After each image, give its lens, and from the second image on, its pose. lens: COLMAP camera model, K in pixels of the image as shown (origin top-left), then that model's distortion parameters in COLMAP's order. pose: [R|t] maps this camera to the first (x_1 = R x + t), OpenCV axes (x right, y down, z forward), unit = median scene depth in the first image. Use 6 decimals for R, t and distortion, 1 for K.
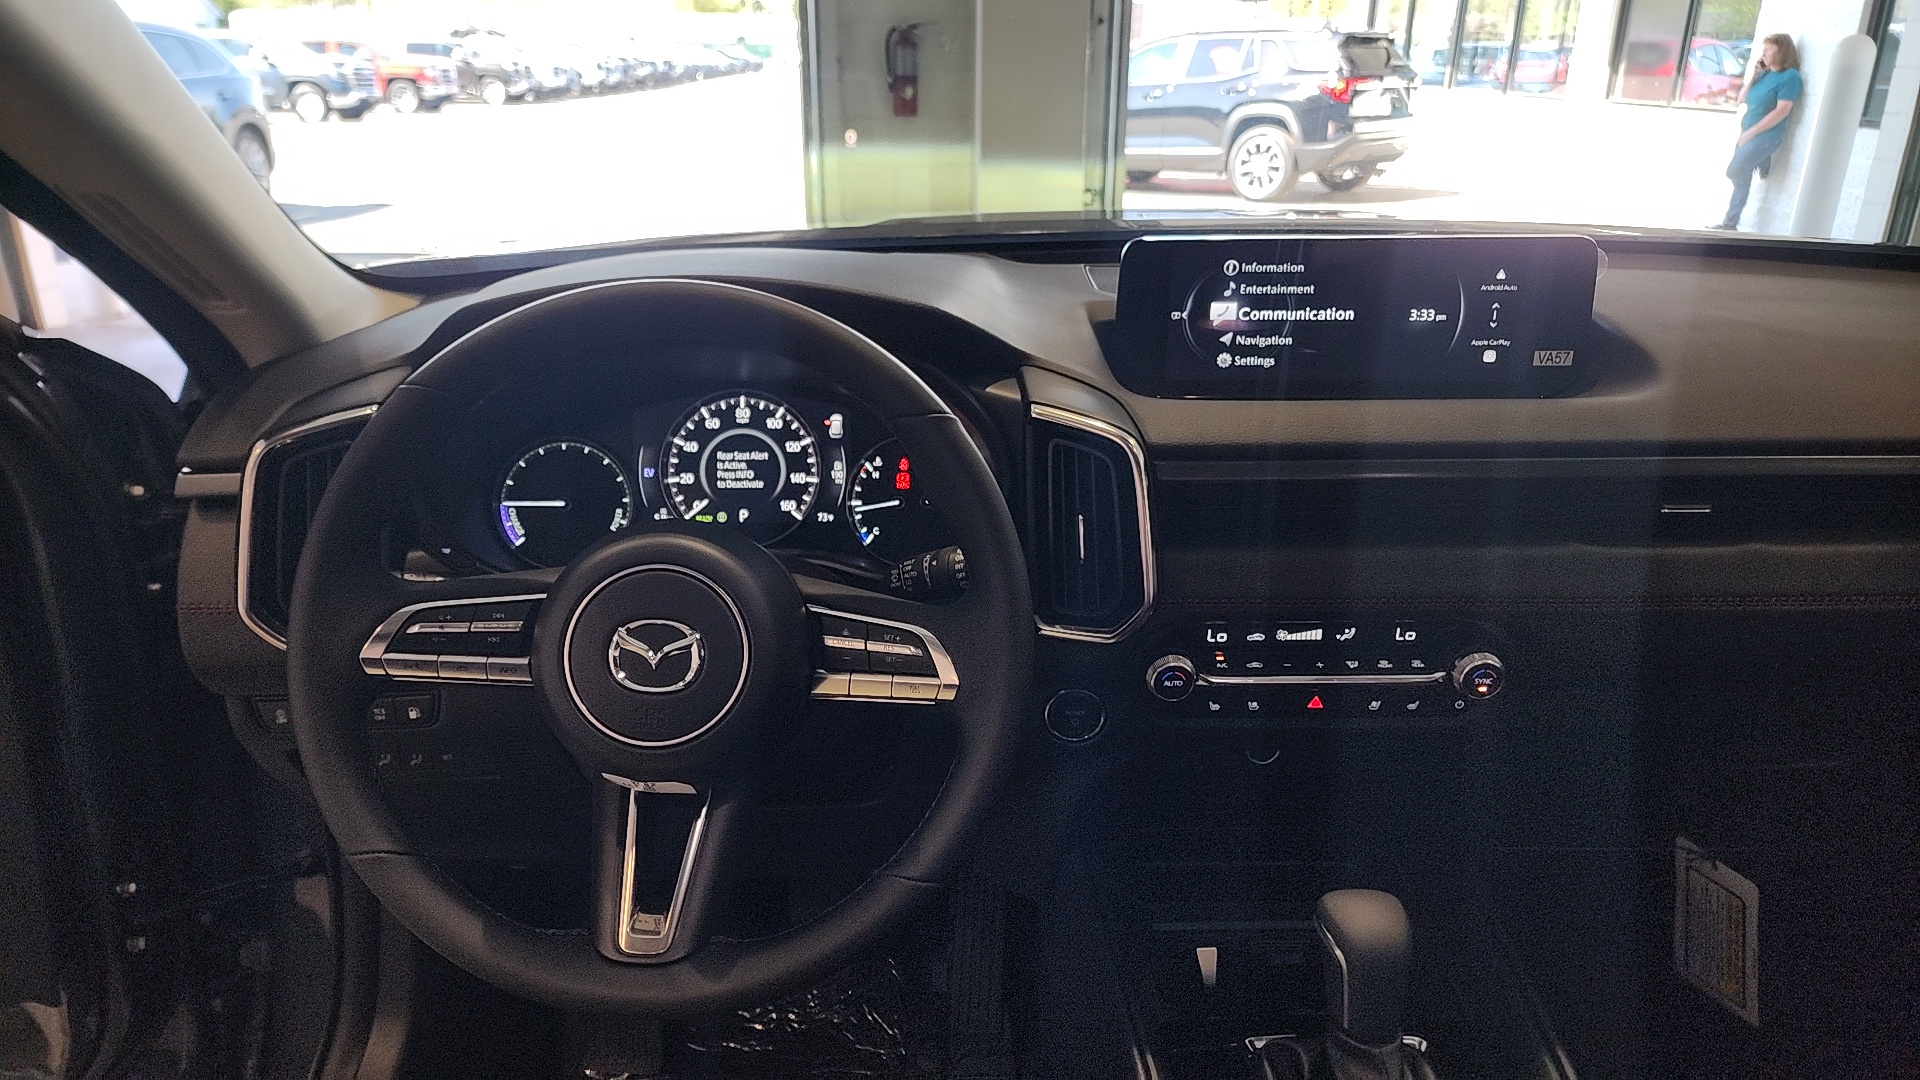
lens RADIAL K [[1275.9, 0, 962.8], [0, 1275.9, 569.2], [0, 0, 1]] dist [0.024051, -0.001345]
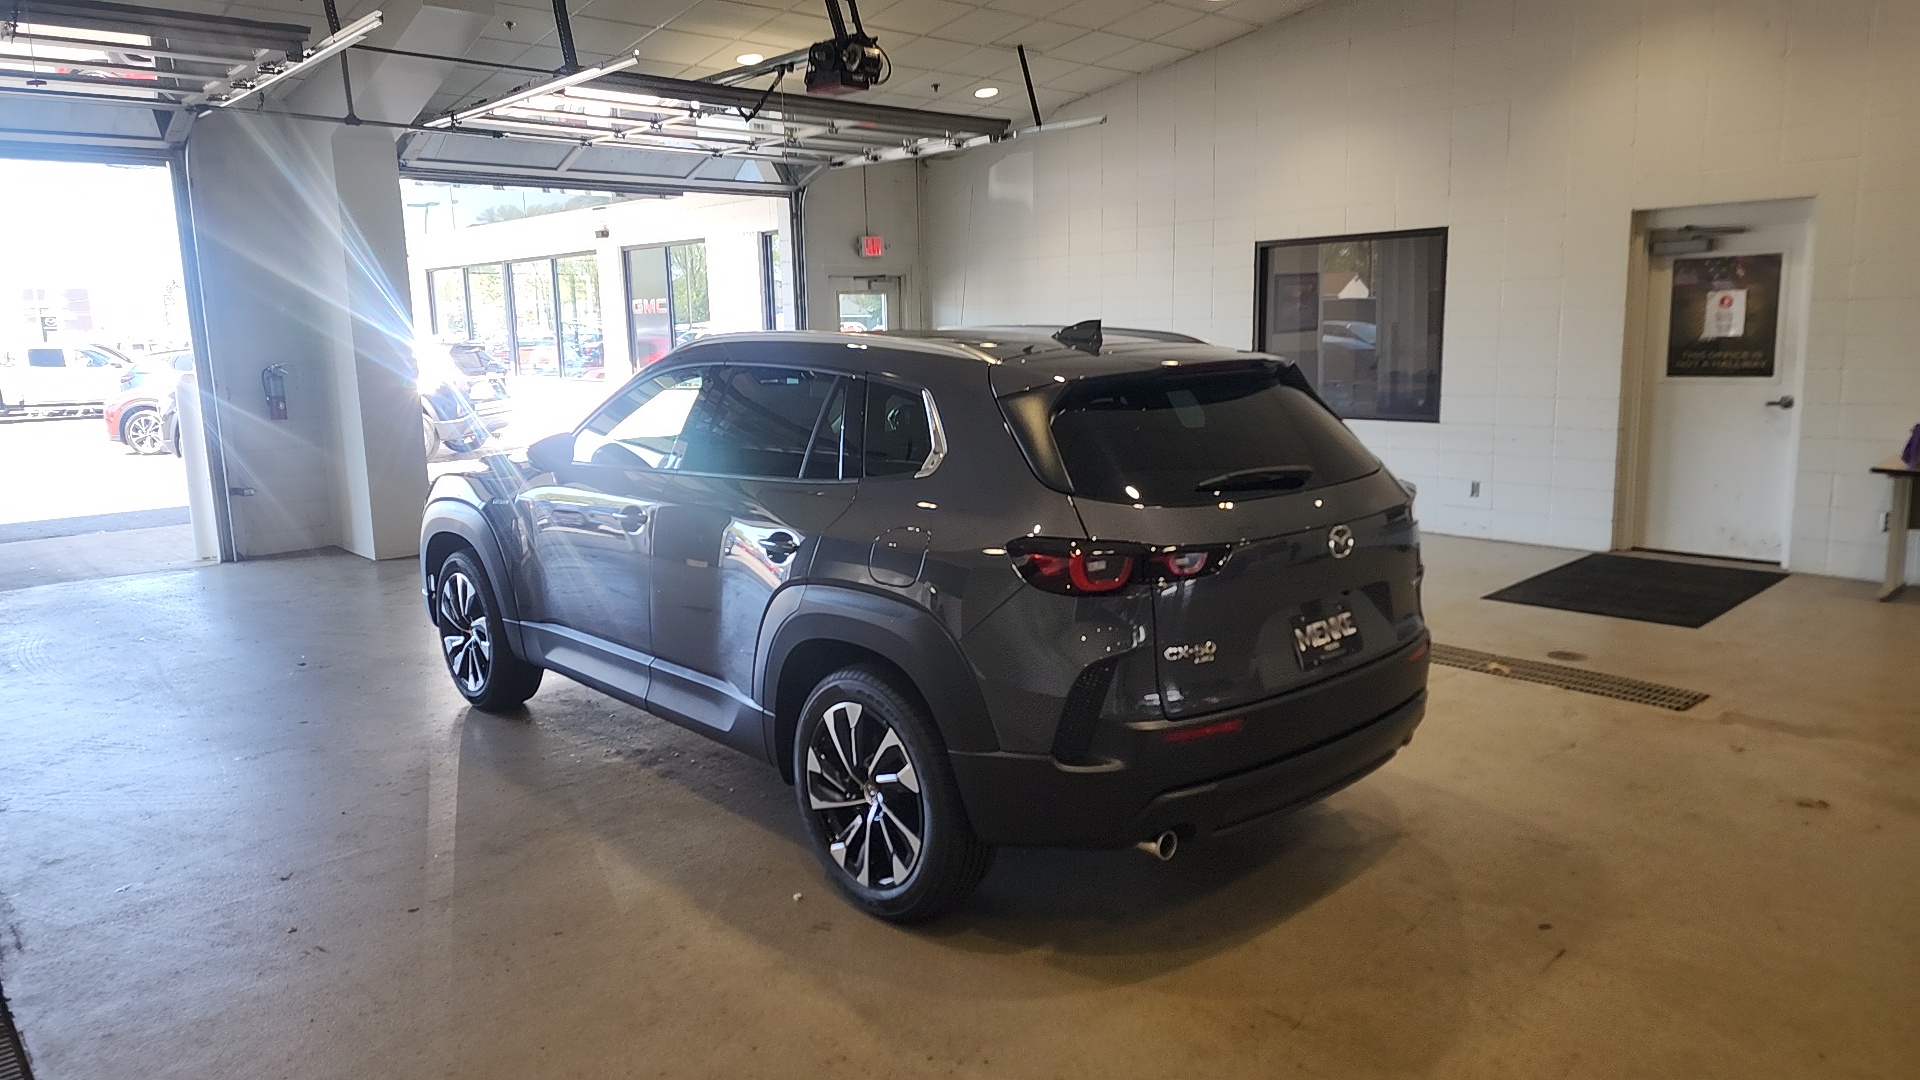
lens RADIAL K [[1285.5, 0, 962.9], [0, 1285.5, 541.3], [0, 0, 1]] dist [0.100841, -0.083734]
pose [[0.747349, -0.130849, 0.651420, -0.117896], [0.271254, 0.955079, -0.119354, 0.052742], [-0.606541, 0.265899, 0.749271, -0.170094]]
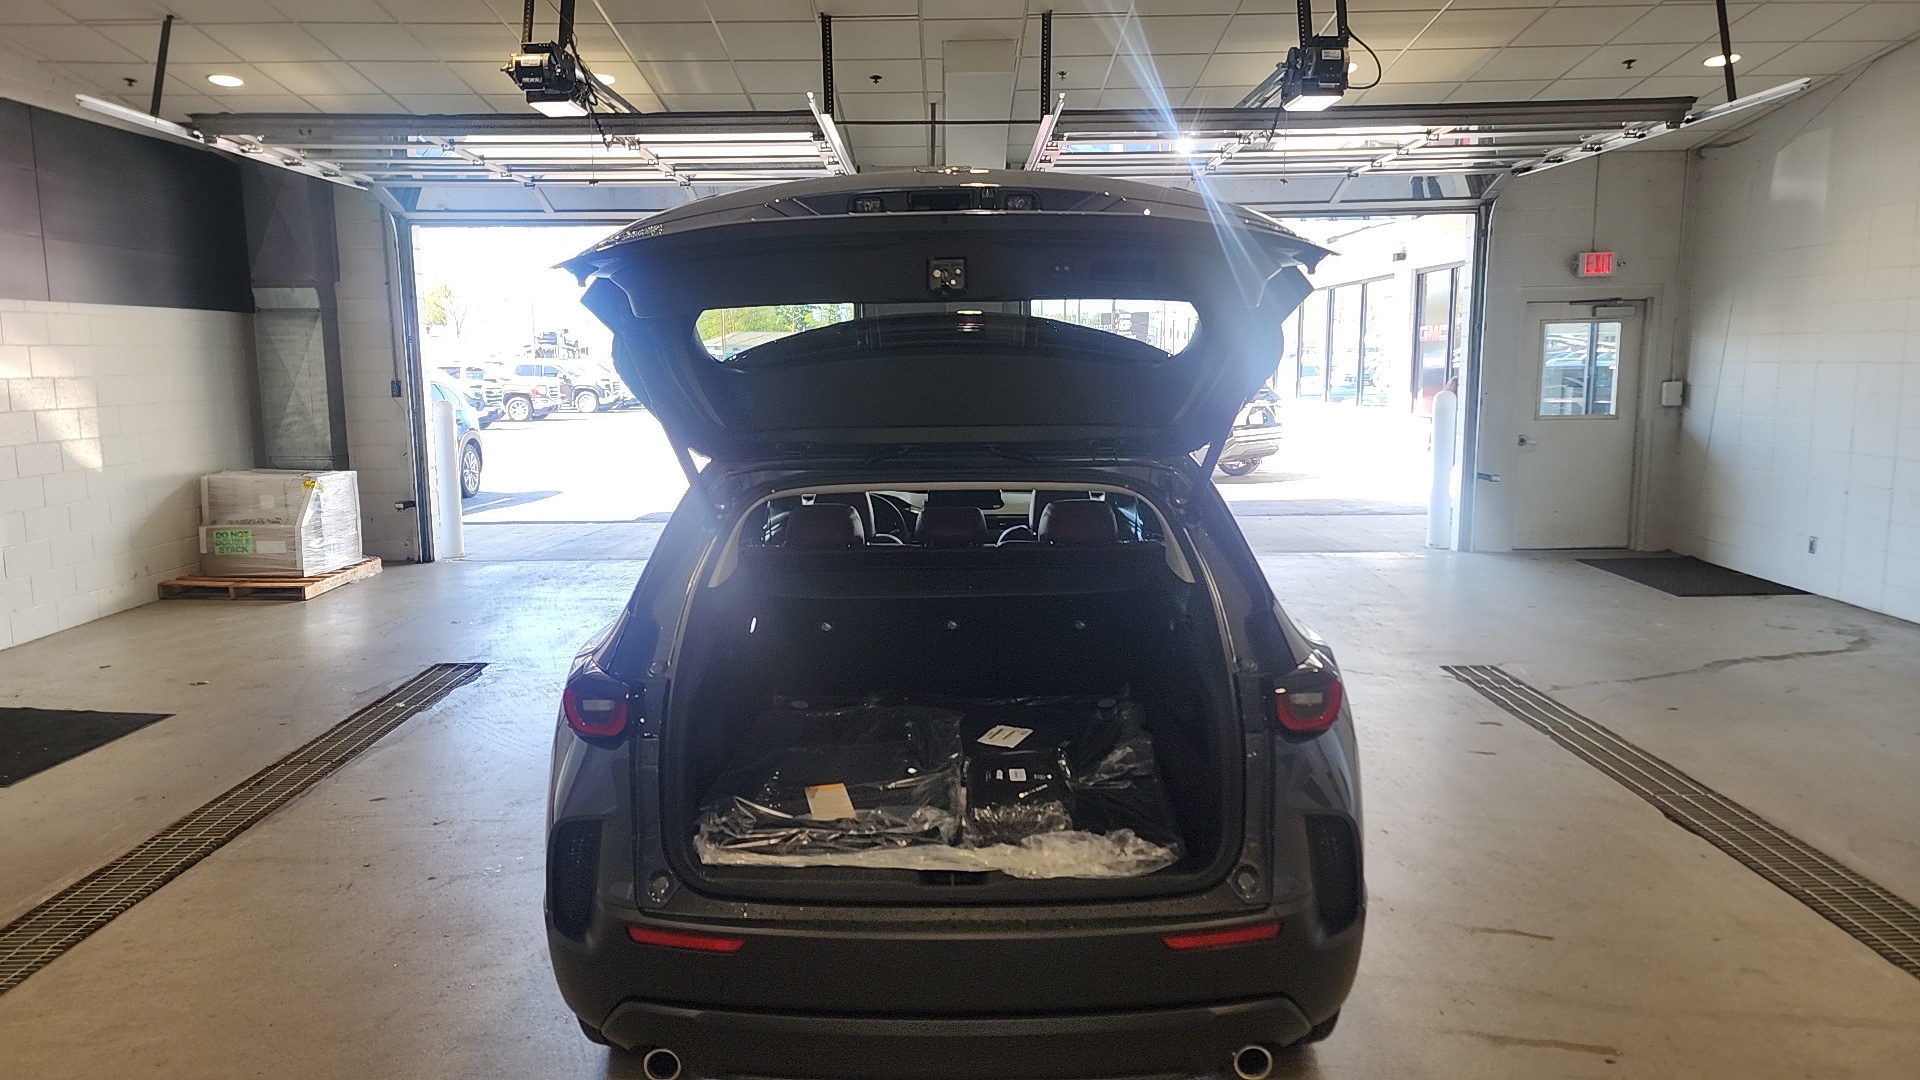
lens RADIAL K [[1285.5, 0, 962.9], [0, 1285.5, 541.3], [0, 0, 1]] dist [0.100841, -0.083734]
pose [[0.999744, -0.007998, -0.021159, 0.016108], [0.002786, 0.971825, -0.235688, 0.055867], [0.022448, 0.235569, 0.971598, -0.190195]]
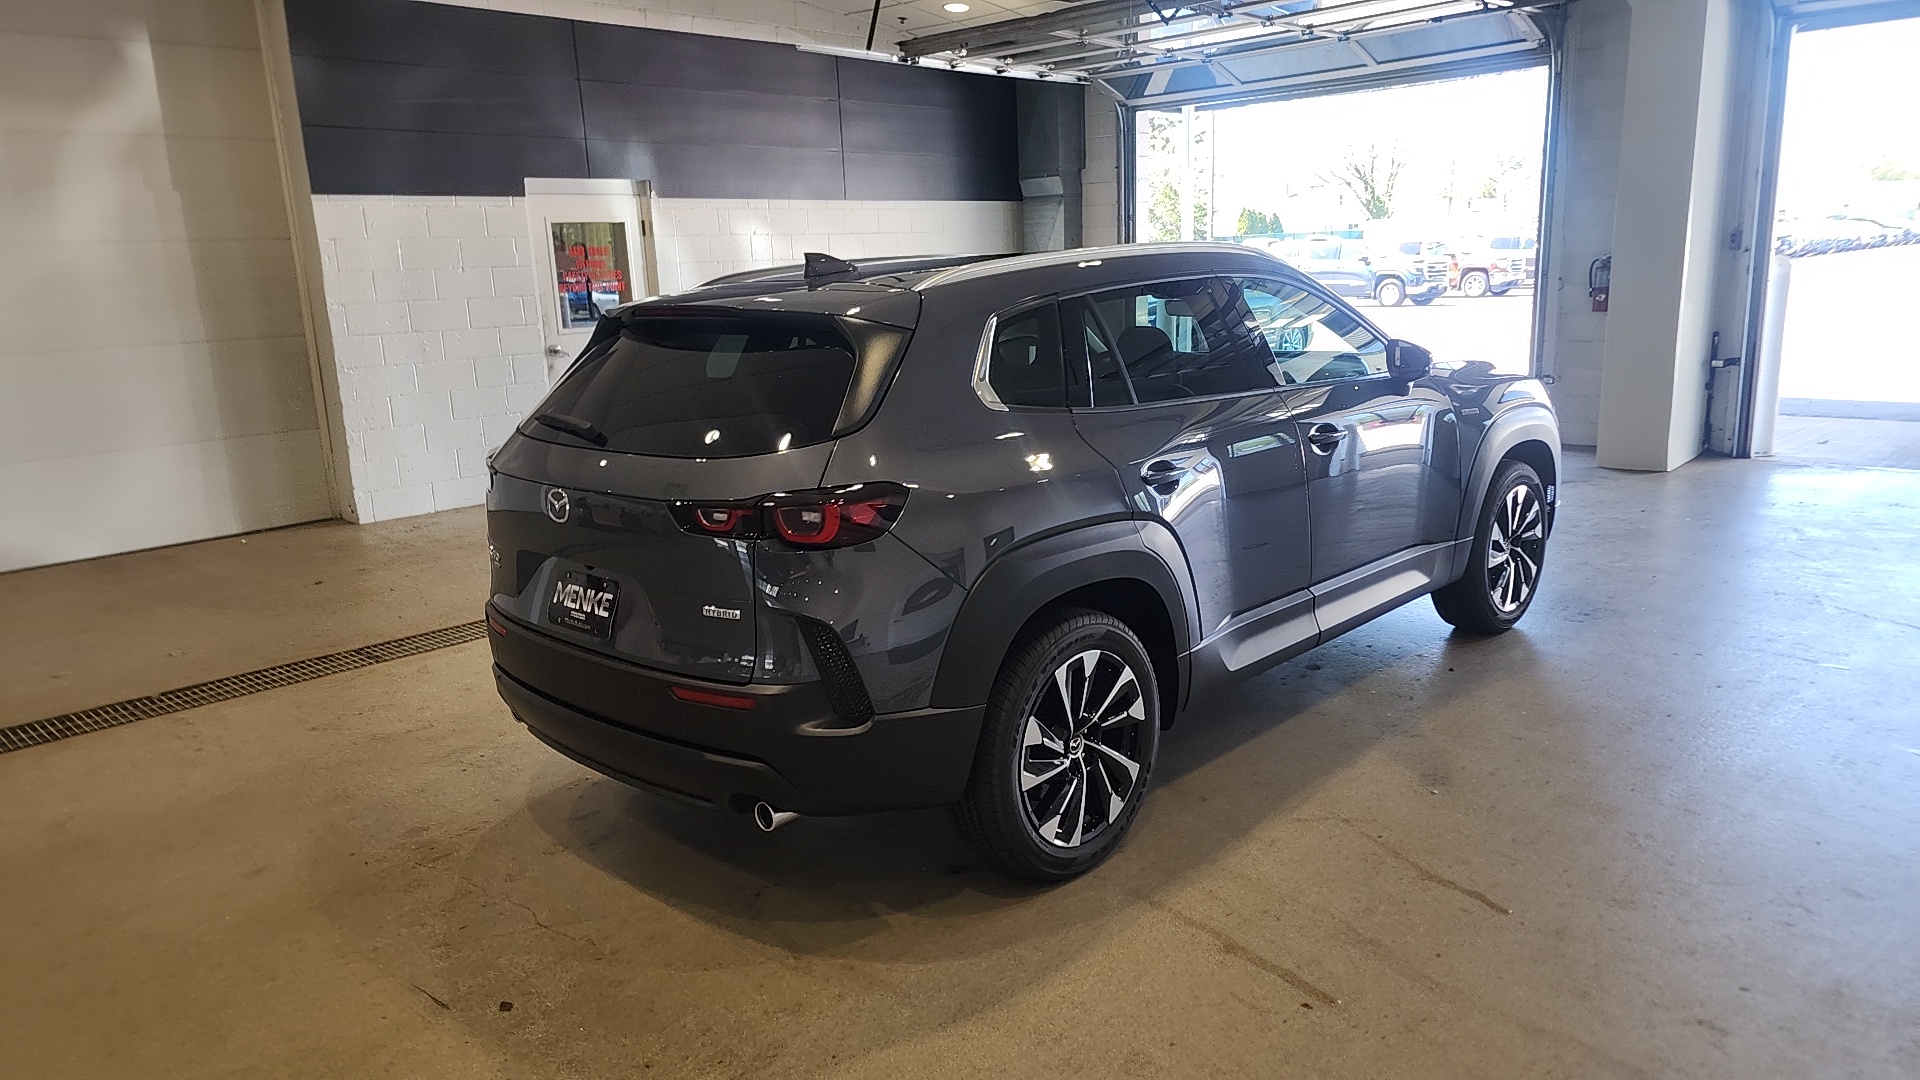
lens RADIAL K [[1330.1, 0, 982.5], [0, 1330.1, 546.9], [0, 0, 1]] dist [0.111878, -0.097590]
pose [[0.711512, 0.125252, -0.691421, 0.147857], [-0.229804, 0.971353, -0.060519, 0.049418], [0.664034, 0.201952, 0.719913, -0.158279]]
